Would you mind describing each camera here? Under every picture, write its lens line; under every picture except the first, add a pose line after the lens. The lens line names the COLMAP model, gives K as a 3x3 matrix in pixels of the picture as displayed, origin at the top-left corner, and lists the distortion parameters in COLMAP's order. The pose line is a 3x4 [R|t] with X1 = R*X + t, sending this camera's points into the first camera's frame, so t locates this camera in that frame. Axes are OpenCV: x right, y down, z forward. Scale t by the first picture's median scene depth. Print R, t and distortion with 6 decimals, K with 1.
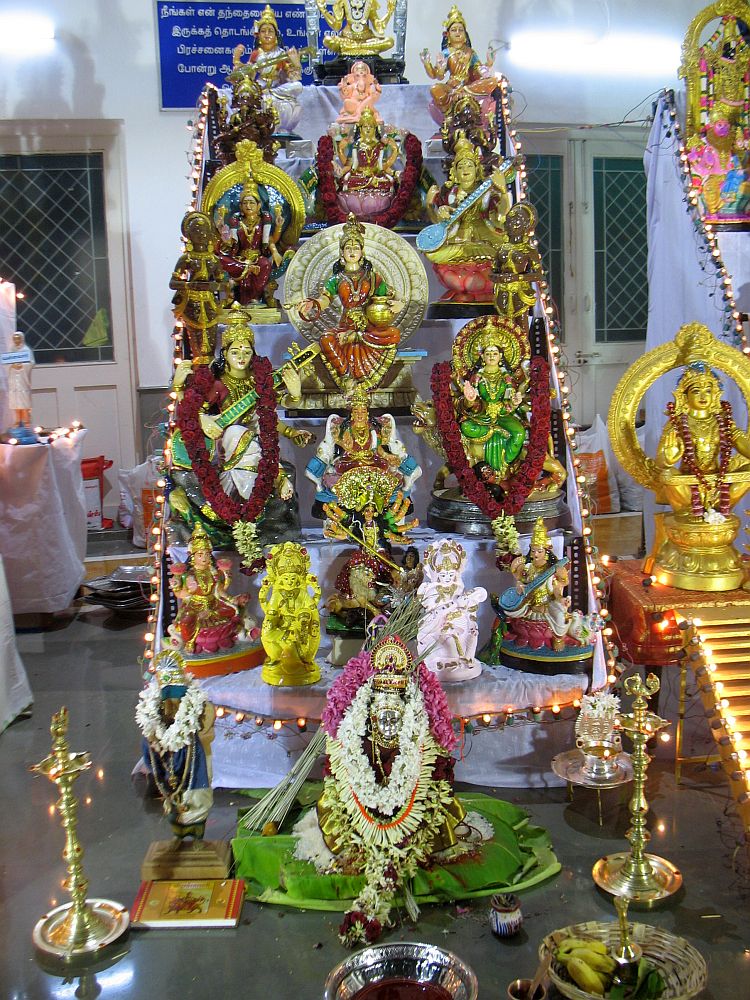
lens RADIAL K [[1031.5, 0, 378.0], [0, 1031.5, 494.0], [0, 0, 1]] dist [-0.193998, 0.216280]
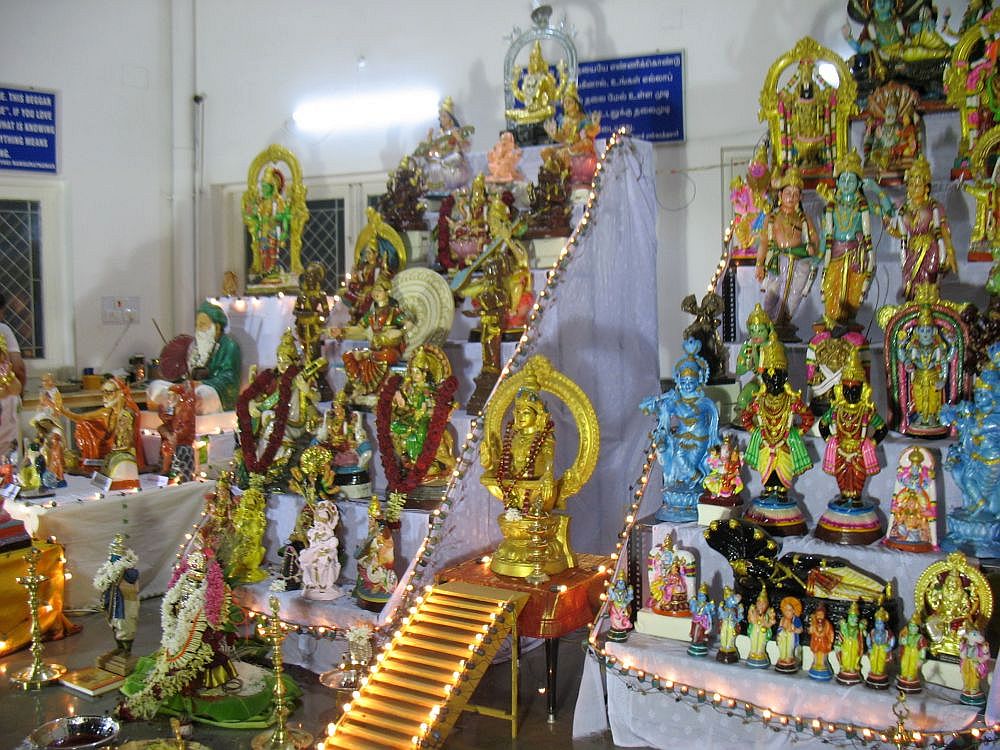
lens RADIAL K [[1031.5, 0, 495.4], [0, 1031.5, 375.6], [0, 0, 1]] dist [-0.193998, 0.216280]
pose [[0.814943, 0.059518, -0.576477, 0.974068], [-0.109408, 0.992626, -0.052182, -0.073497], [0.569120, 0.105597, 0.815446, -0.045092]]
